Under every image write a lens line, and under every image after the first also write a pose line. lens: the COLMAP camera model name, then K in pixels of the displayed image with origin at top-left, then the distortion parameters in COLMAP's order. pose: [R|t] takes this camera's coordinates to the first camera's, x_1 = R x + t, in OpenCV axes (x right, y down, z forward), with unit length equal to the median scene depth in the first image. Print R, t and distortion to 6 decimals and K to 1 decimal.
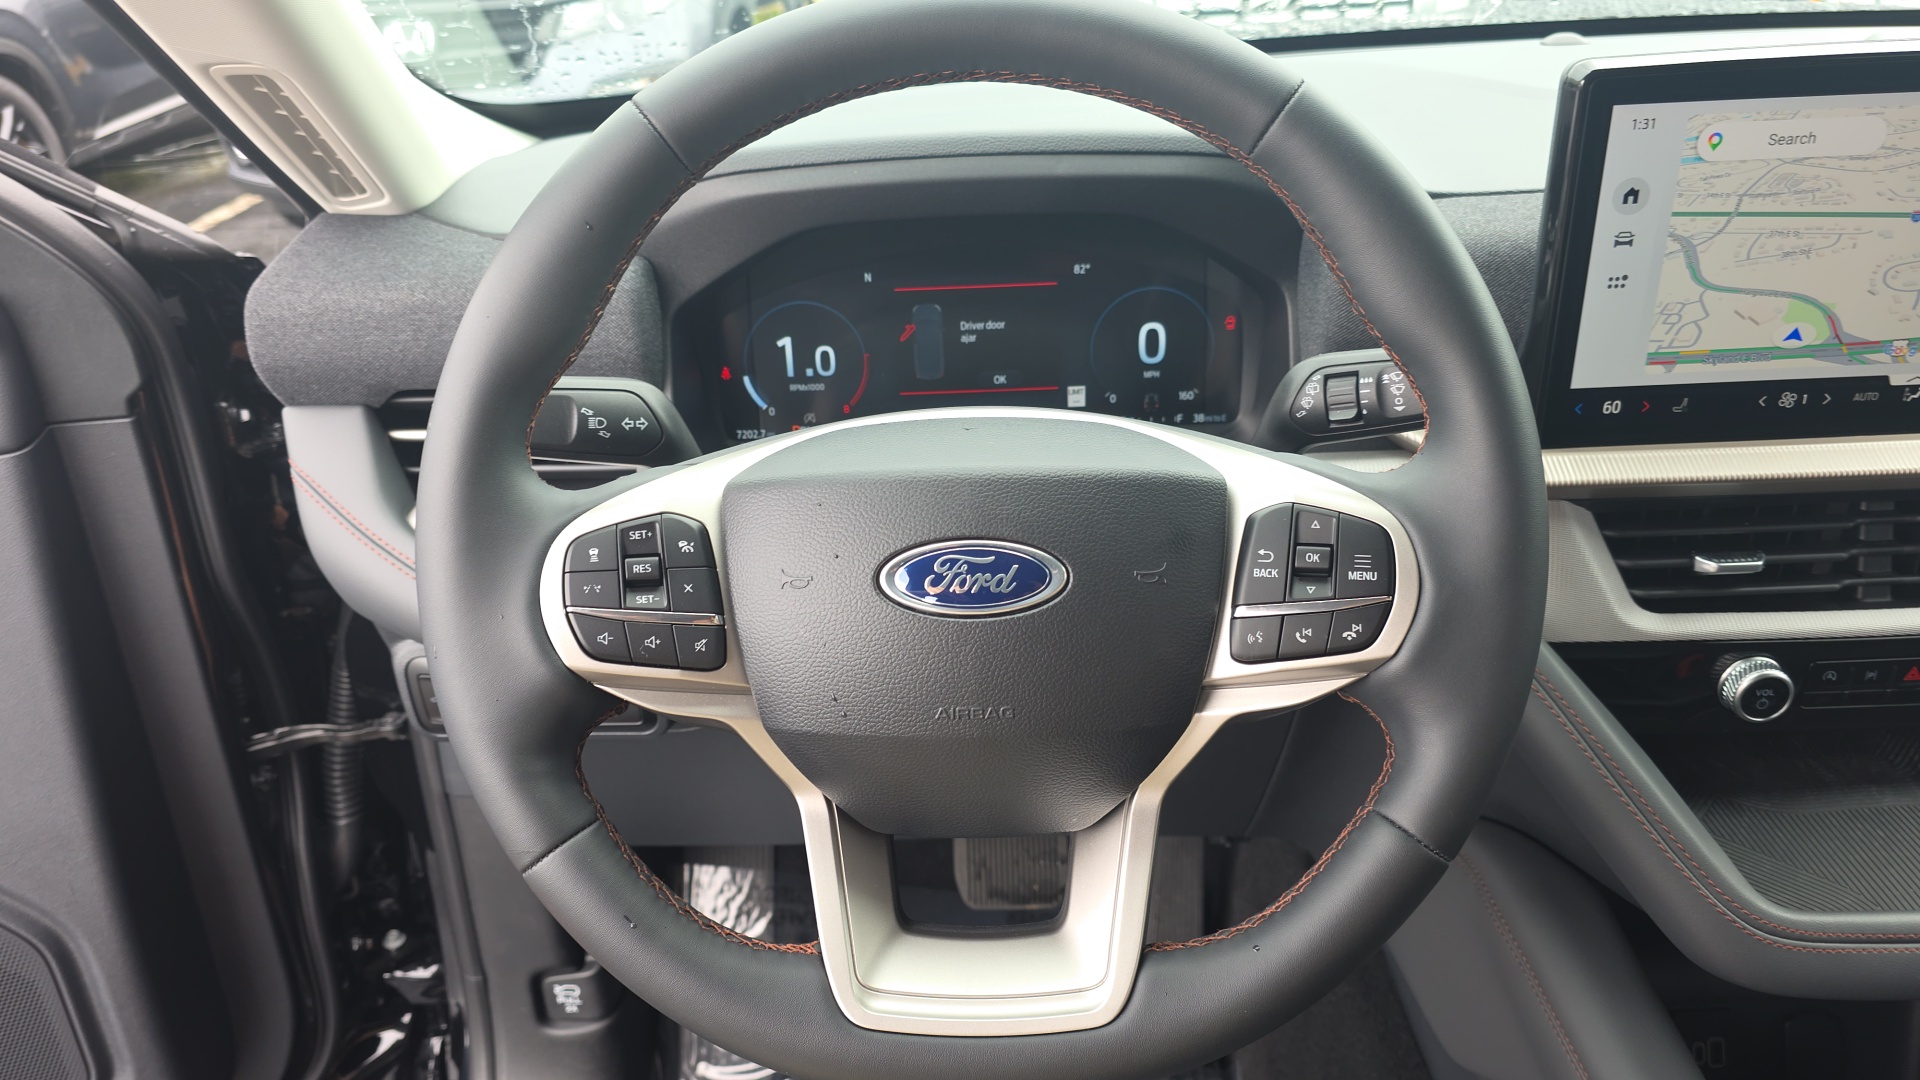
lens RADIAL K [[1312.5, 0, 960.0], [0, 1312.5, 540.0], [0, 0, 1]] dist [0.052995, -0.058705]
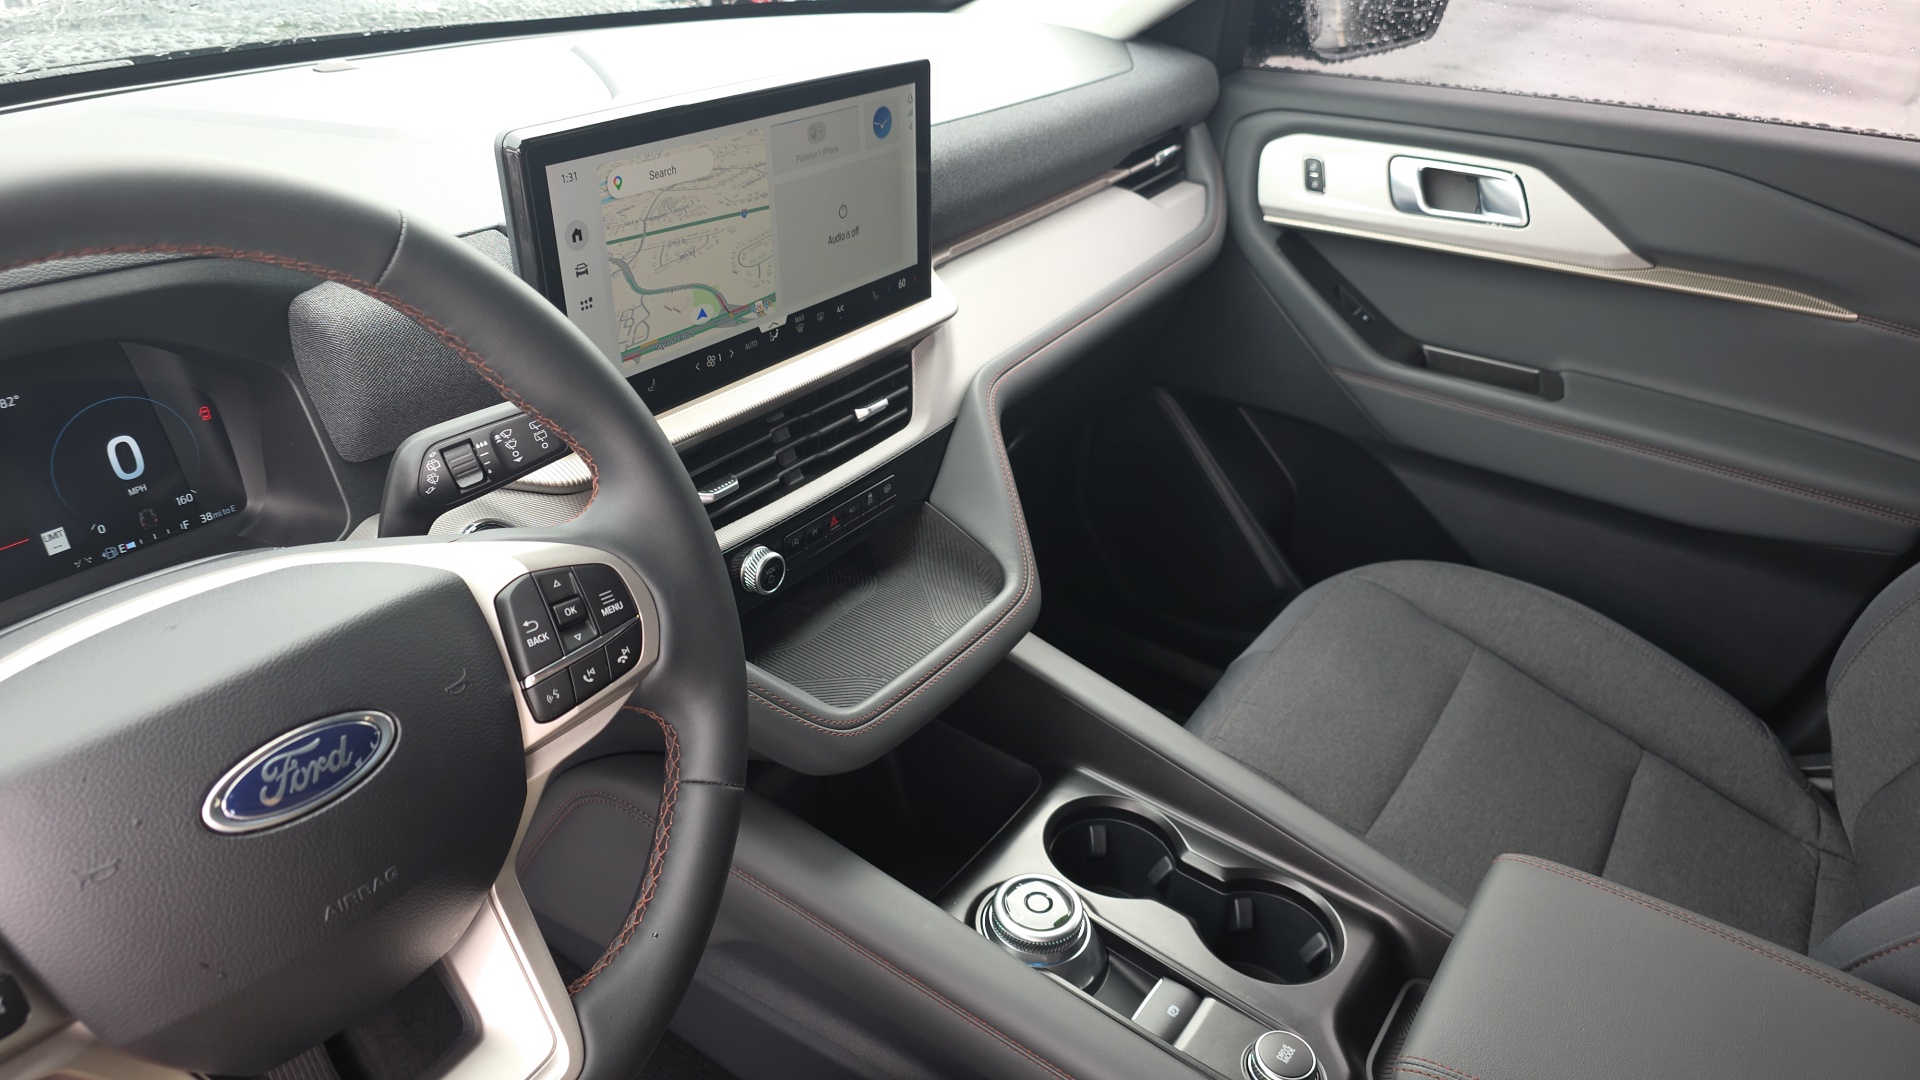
lens RADIAL K [[1296.9, 0, 960.0], [0, 1296.9, 540.0], [0, 0, 1]] dist [0.050667, -0.050506]
pose [[0.568999, -0.349417, 0.744411, -0.290027], [0.312354, 0.929227, 0.197416, -0.129286], [-0.760707, 0.120190, 0.637870, 0.003316]]
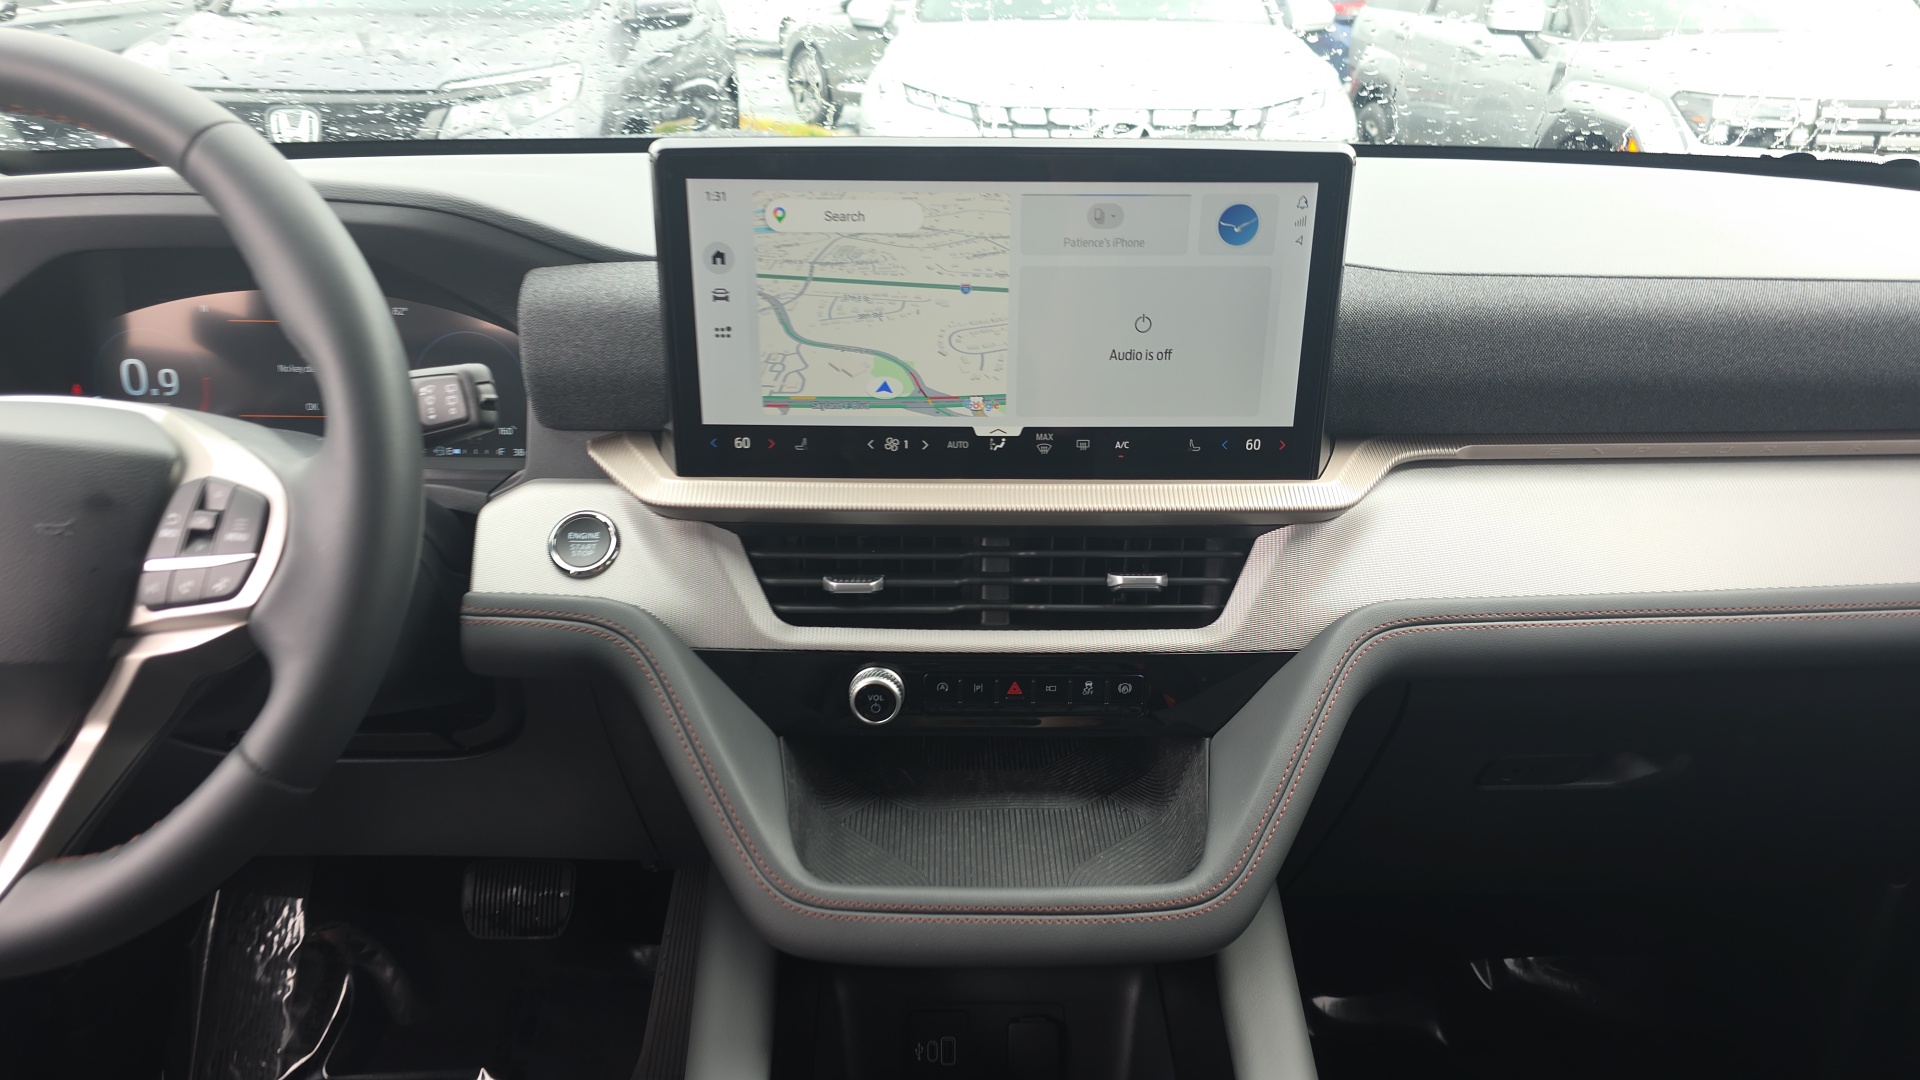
lens RADIAL K [[1286.2, 0, 952.3], [0, 1286.2, 582.4], [0, 0, 1]] dist [0.057685, -0.068204]
pose [[0.998534, 0.045062, 0.030001, 0.708752], [-0.043502, 0.997763, -0.050759, 0.076998], [-0.032221, 0.049379, 0.998260, -0.133190]]
